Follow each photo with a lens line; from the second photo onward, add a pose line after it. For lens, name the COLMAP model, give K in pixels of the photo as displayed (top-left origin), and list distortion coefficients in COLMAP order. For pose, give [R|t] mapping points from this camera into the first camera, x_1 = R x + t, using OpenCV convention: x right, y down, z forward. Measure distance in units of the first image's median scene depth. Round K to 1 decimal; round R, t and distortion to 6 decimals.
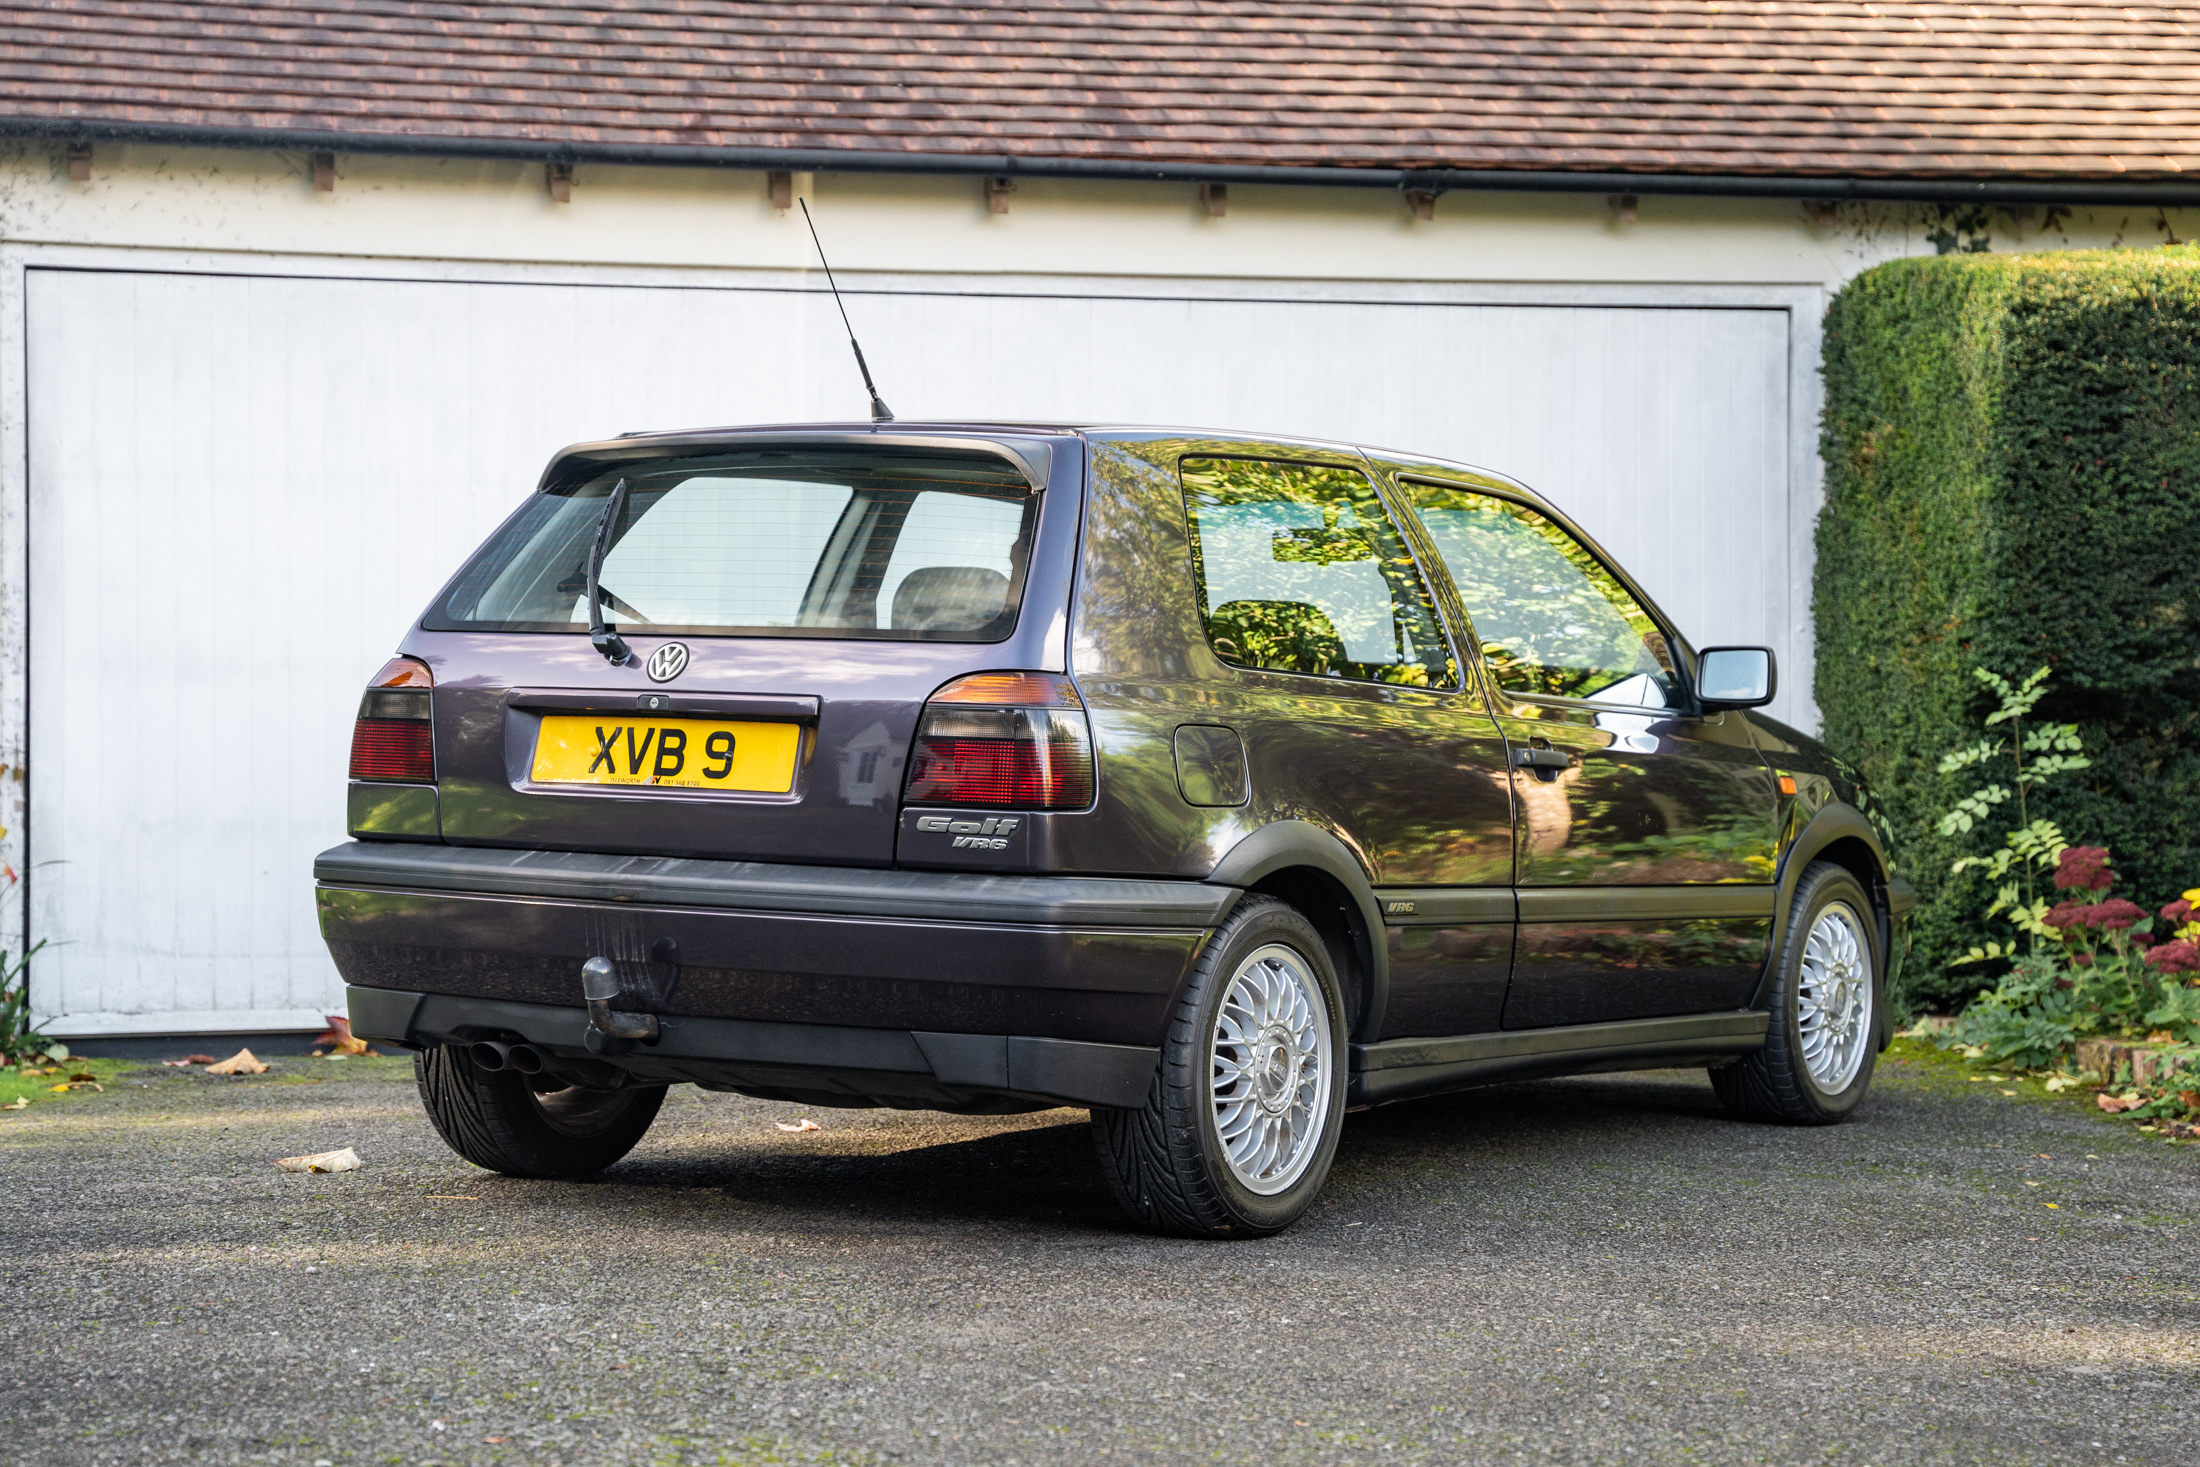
lens RADIAL K [[4268.8, 0, 1100.0], [0, 4268.8, 733.5], [0, 0, 1]] dist [0.208076, 0.281757]
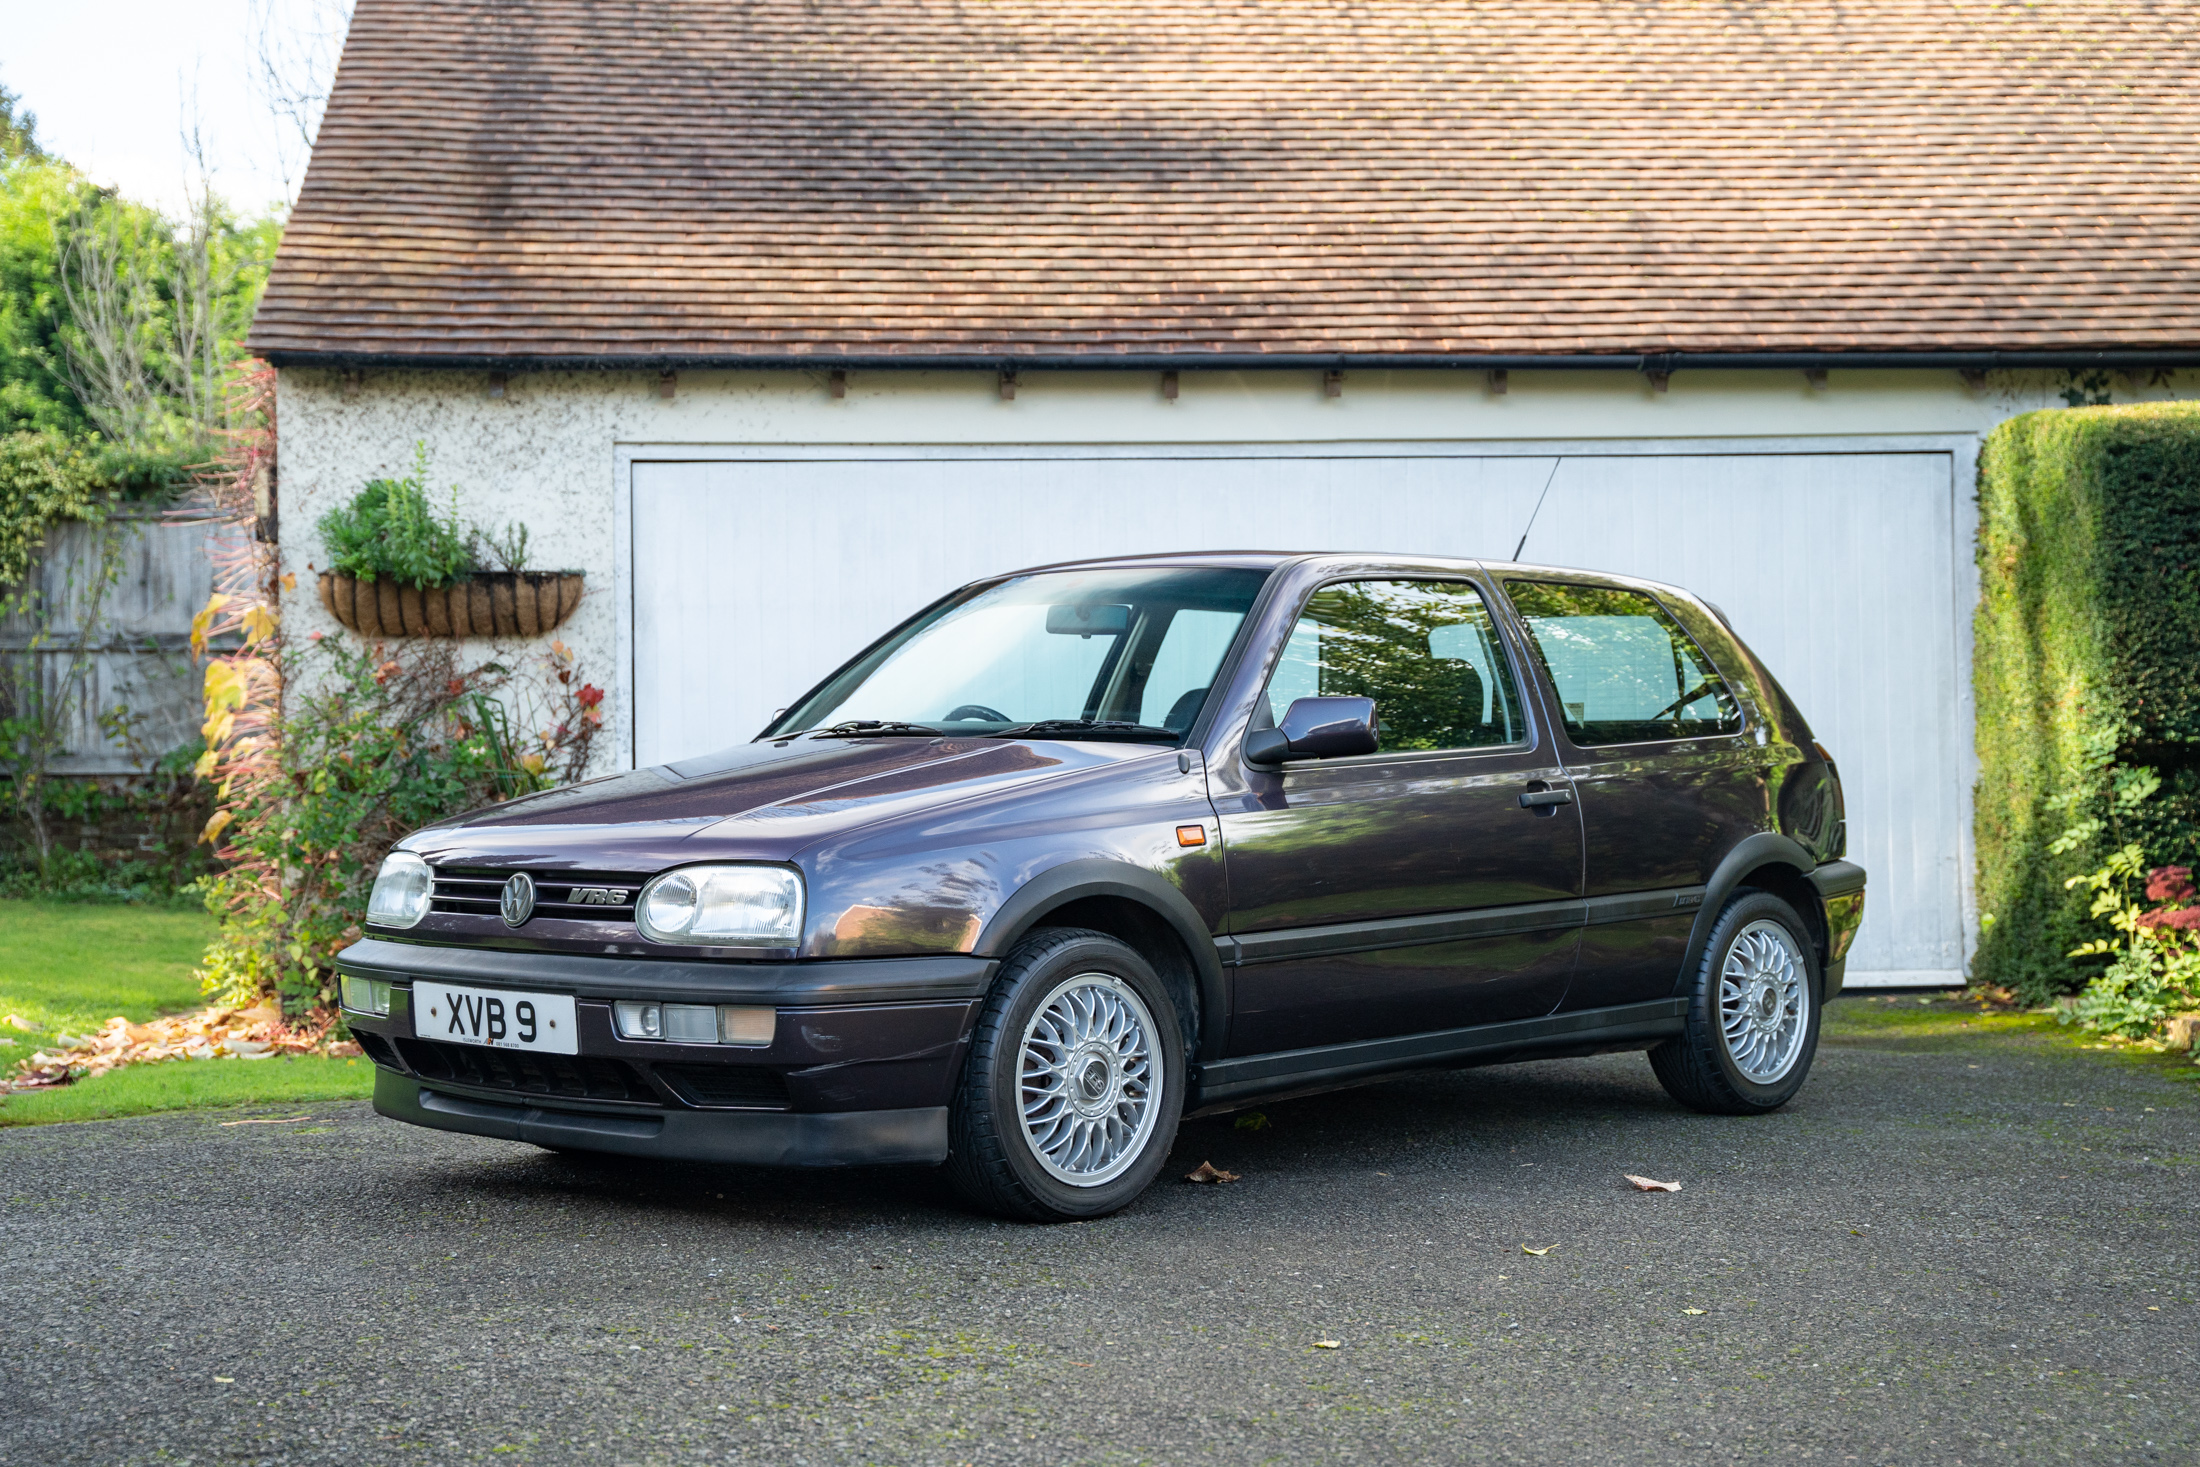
lens RADIAL K [[3168.7, 0, 1114.2], [0, 3168.7, 727.4], [0, 0, 1]] dist [0.011299, 0.410438]
pose [[0.989974, -0.014820, -0.140471, 0.046475], [0.012666, 0.999788, -0.016216, -0.003237], [0.140681, 0.014274, 0.989952, 0.013881]]
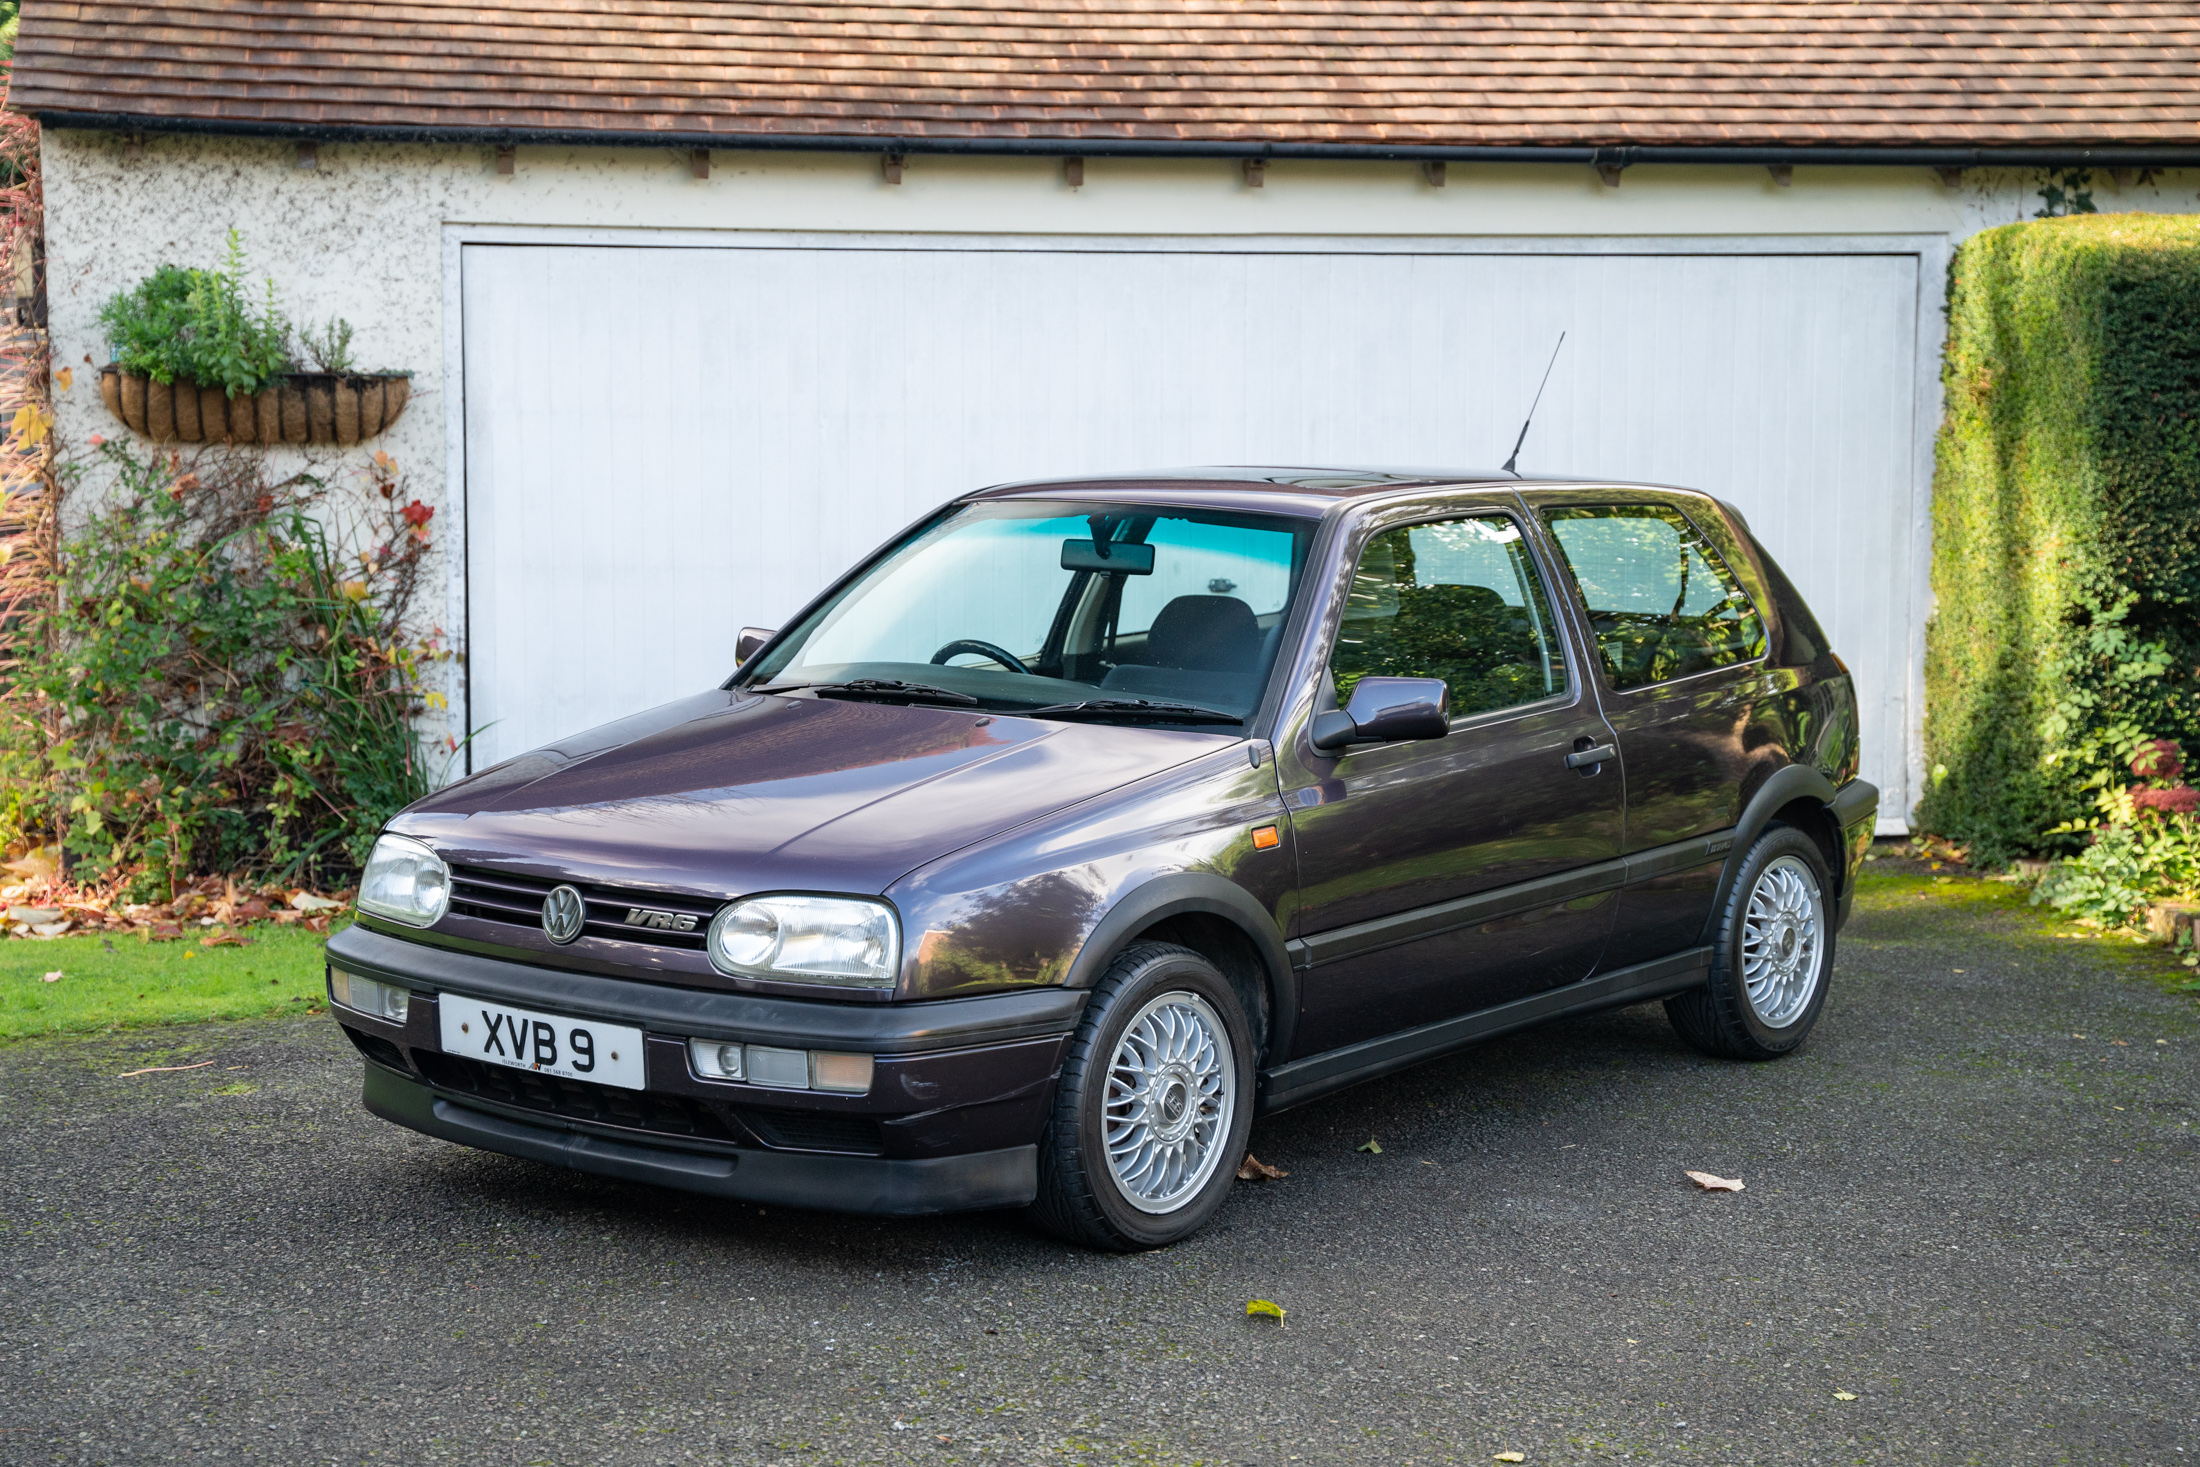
lens RADIAL K [[3687.0, 0, 1121.8], [0, 3687.0, 730.6], [0, 0, 1]] dist [0.108075, 0.471644]
pose [[0.999183, 0.008956, -0.039410, -0.018959], [-0.005141, 0.995383, 0.095845, -0.069928], [0.040087, -0.095564, 0.994616, -0.043570]]
